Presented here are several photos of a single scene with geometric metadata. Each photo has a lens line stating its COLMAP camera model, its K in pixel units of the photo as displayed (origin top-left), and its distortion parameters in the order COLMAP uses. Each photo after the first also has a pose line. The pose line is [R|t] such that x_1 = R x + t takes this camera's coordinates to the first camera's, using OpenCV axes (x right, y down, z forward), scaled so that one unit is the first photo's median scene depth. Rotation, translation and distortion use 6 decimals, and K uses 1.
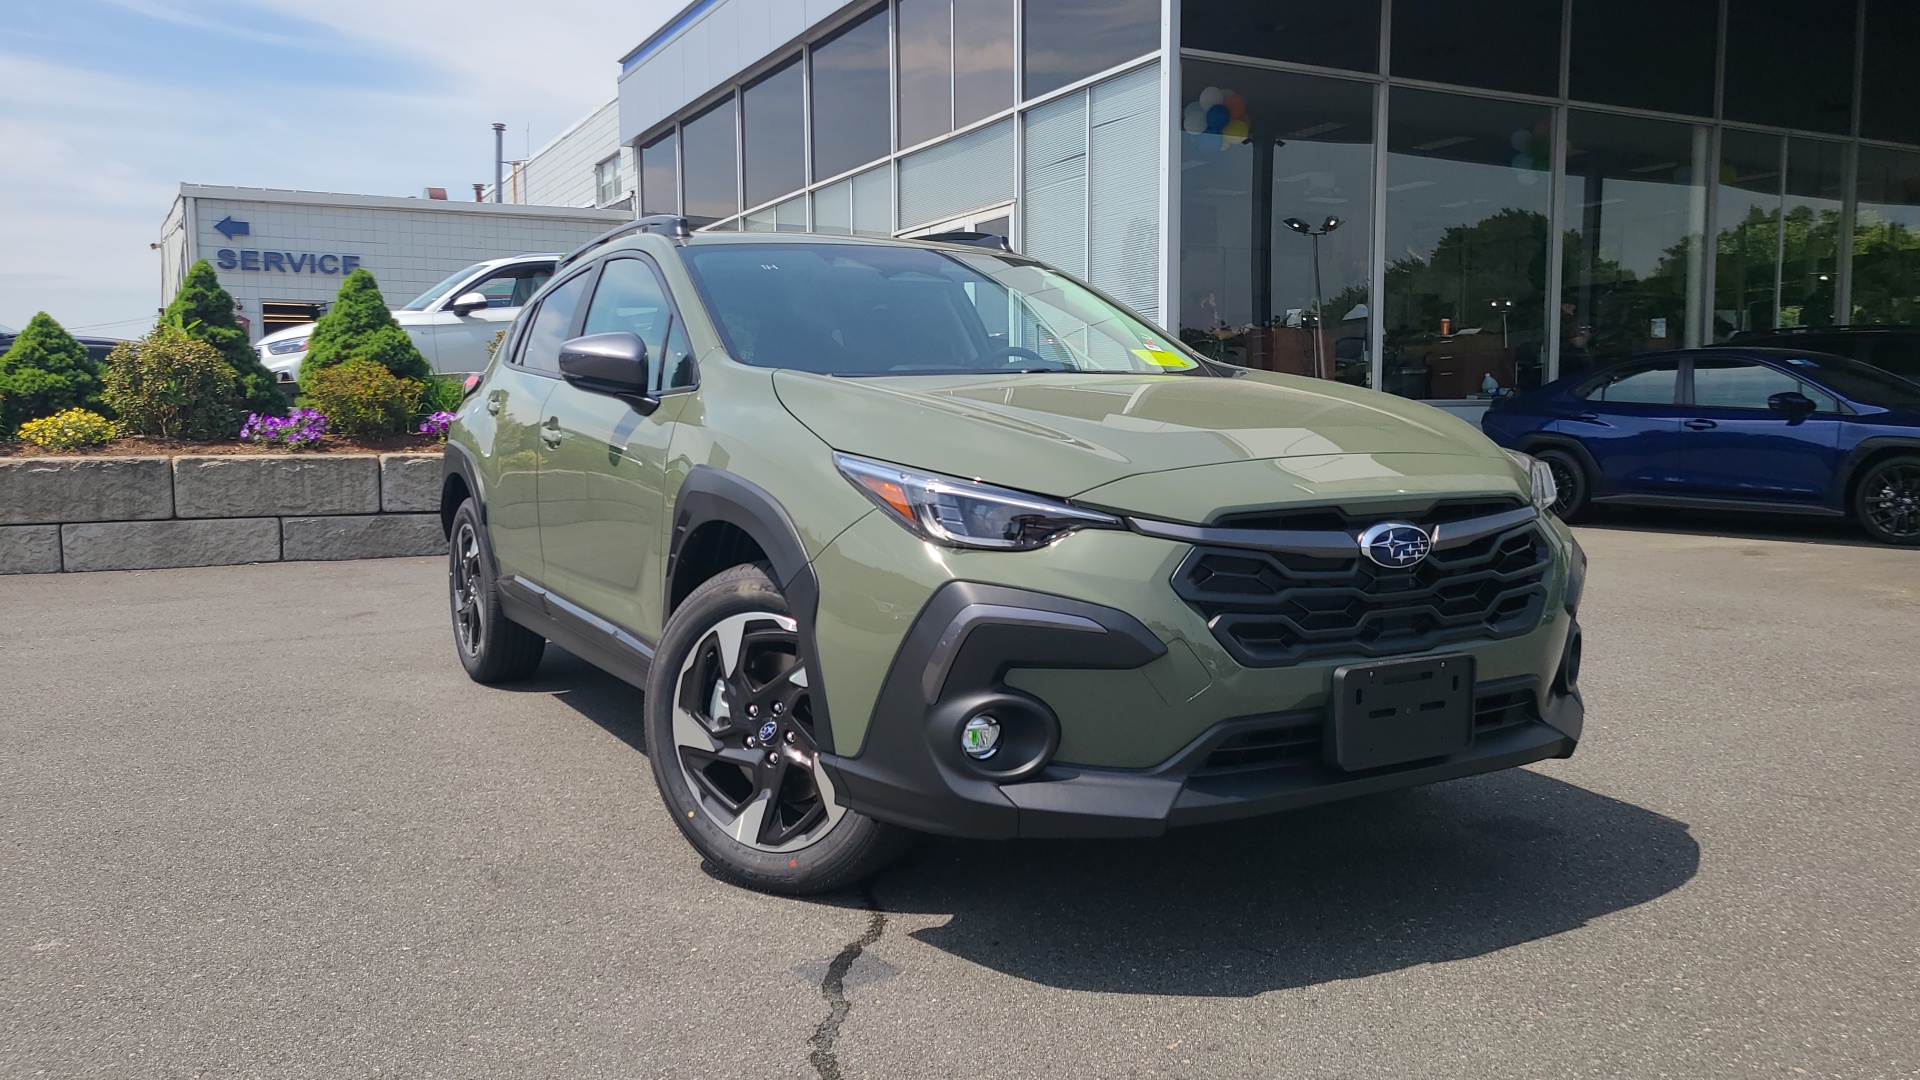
lens RADIAL K [[1388.6, 0, 875.2], [0, 1388.6, 544.4], [0, 0, 1]] dist [0.072391, -0.002592]
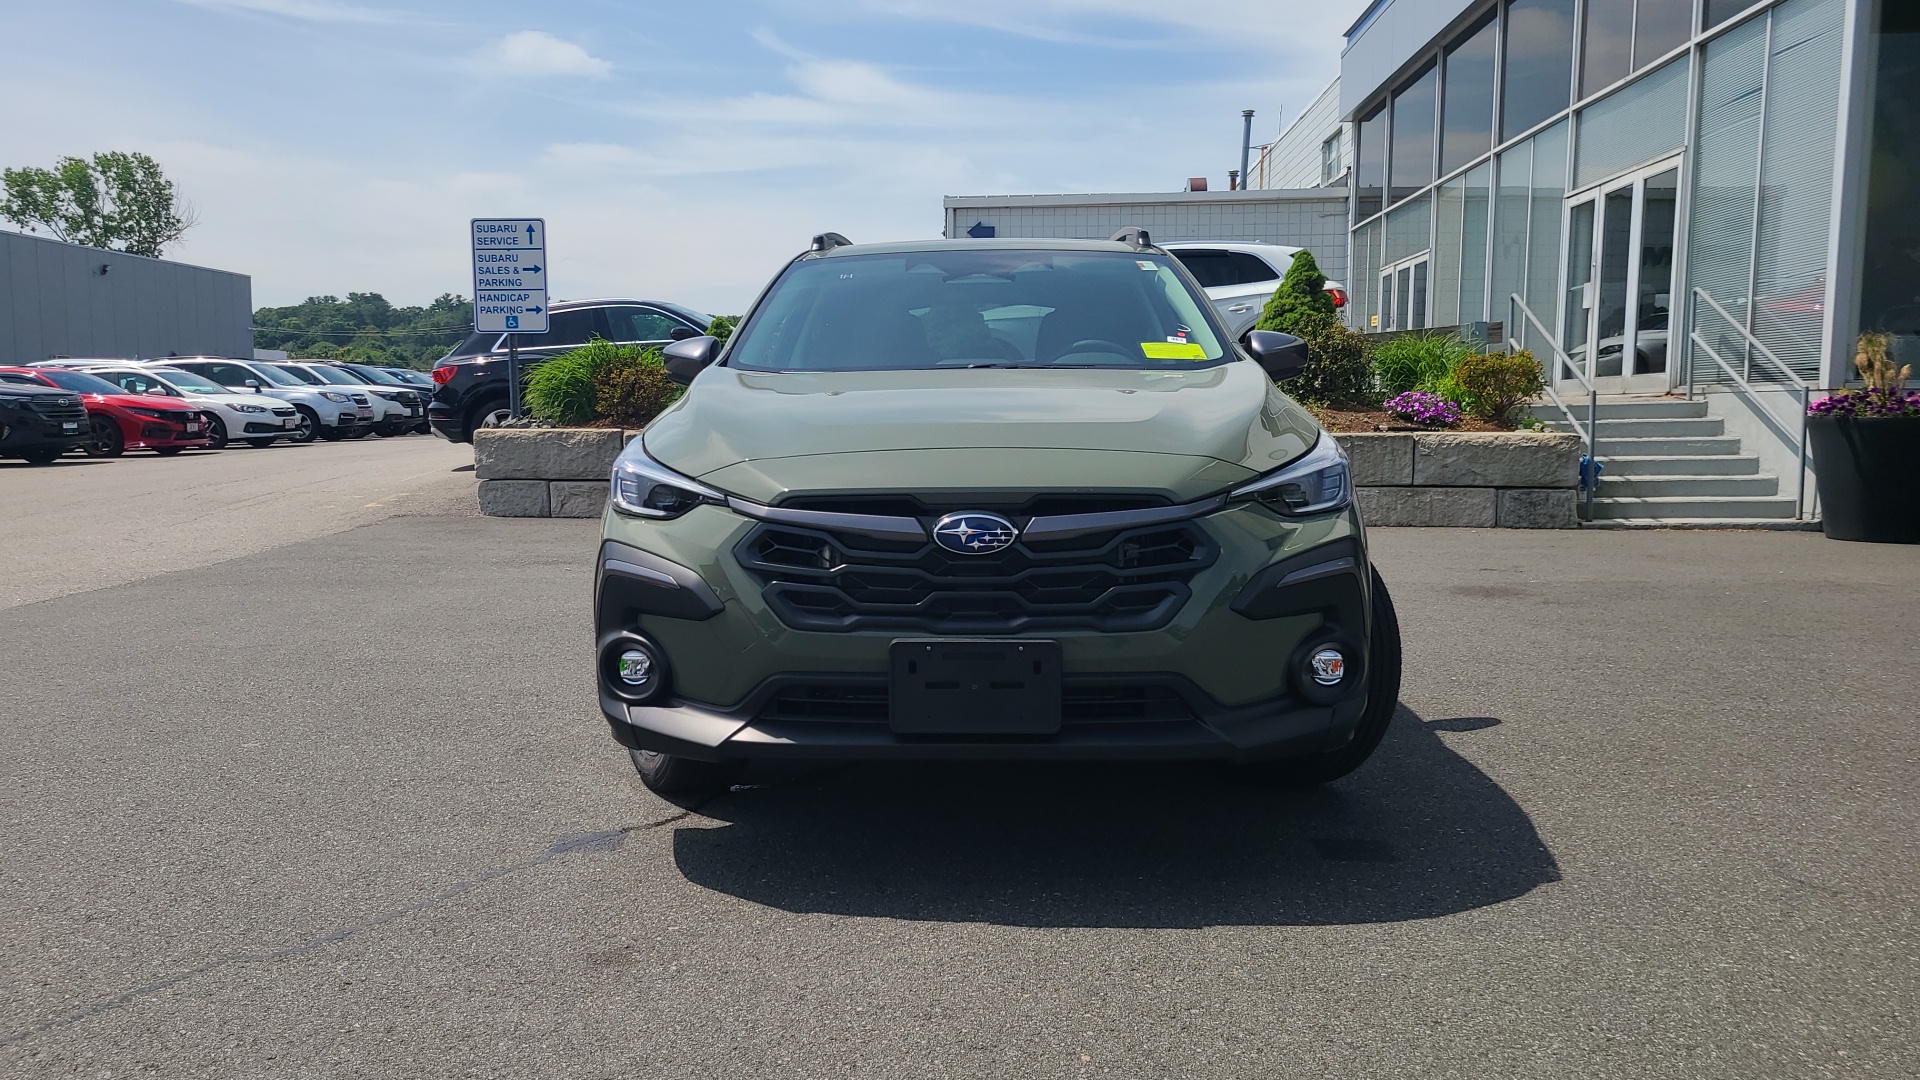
lens RADIAL K [[1421.2, 0, 922.4], [0, 1421.2, 541.7], [0, 0, 1]] dist [0.052224, -0.040552]
pose [[0.847692, 0.057537, -0.527359, 0.195187], [-0.053021, 0.998312, 0.023693, -0.003577], [0.527832, 0.007877, 0.849312, 0.010621]]
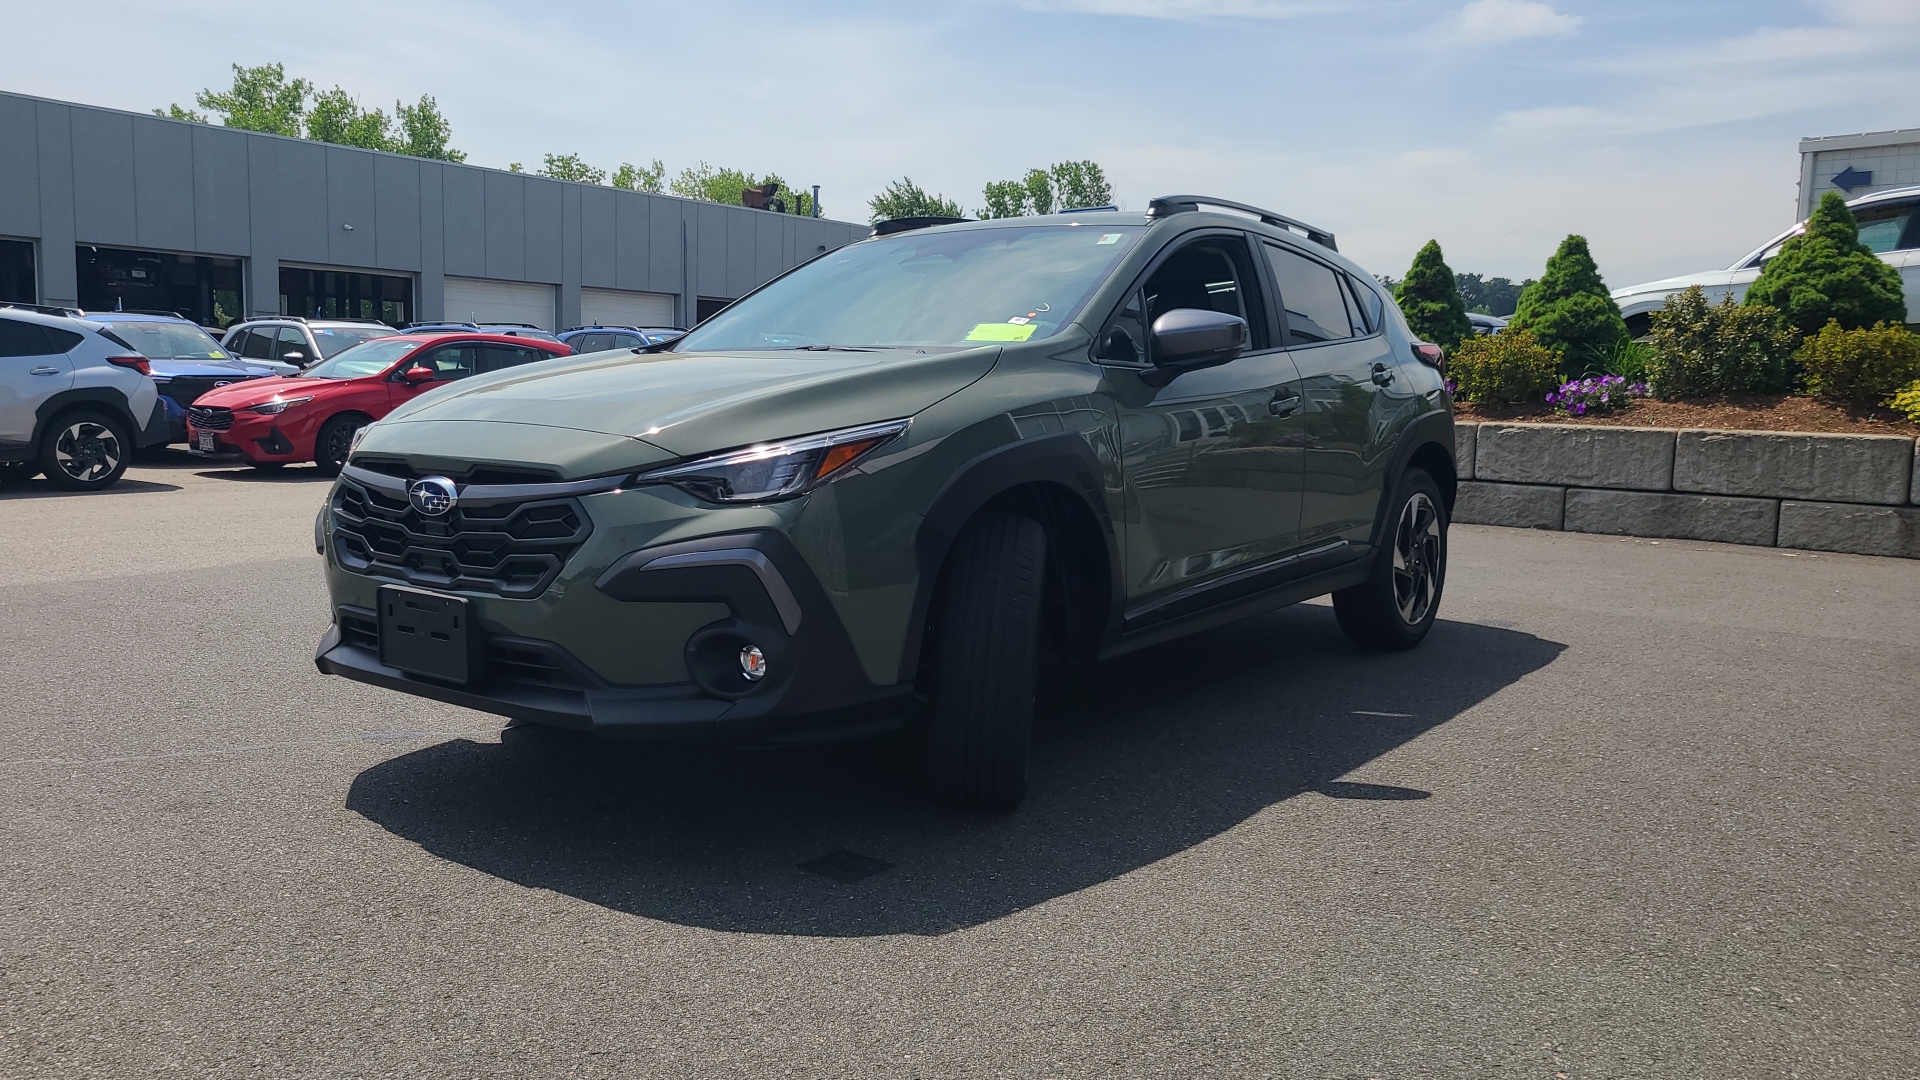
lens RADIAL K [[1430.7, 0, 902.6], [0, 1430.7, 542.5], [0, 0, 1]] dist [0.047038, -0.062020]
pose [[0.381073, 0.116154, -0.917219, 0.353860], [-0.099473, 0.991469, 0.084229, -0.022186], [0.919178, 0.059142, 0.389376, 0.190514]]
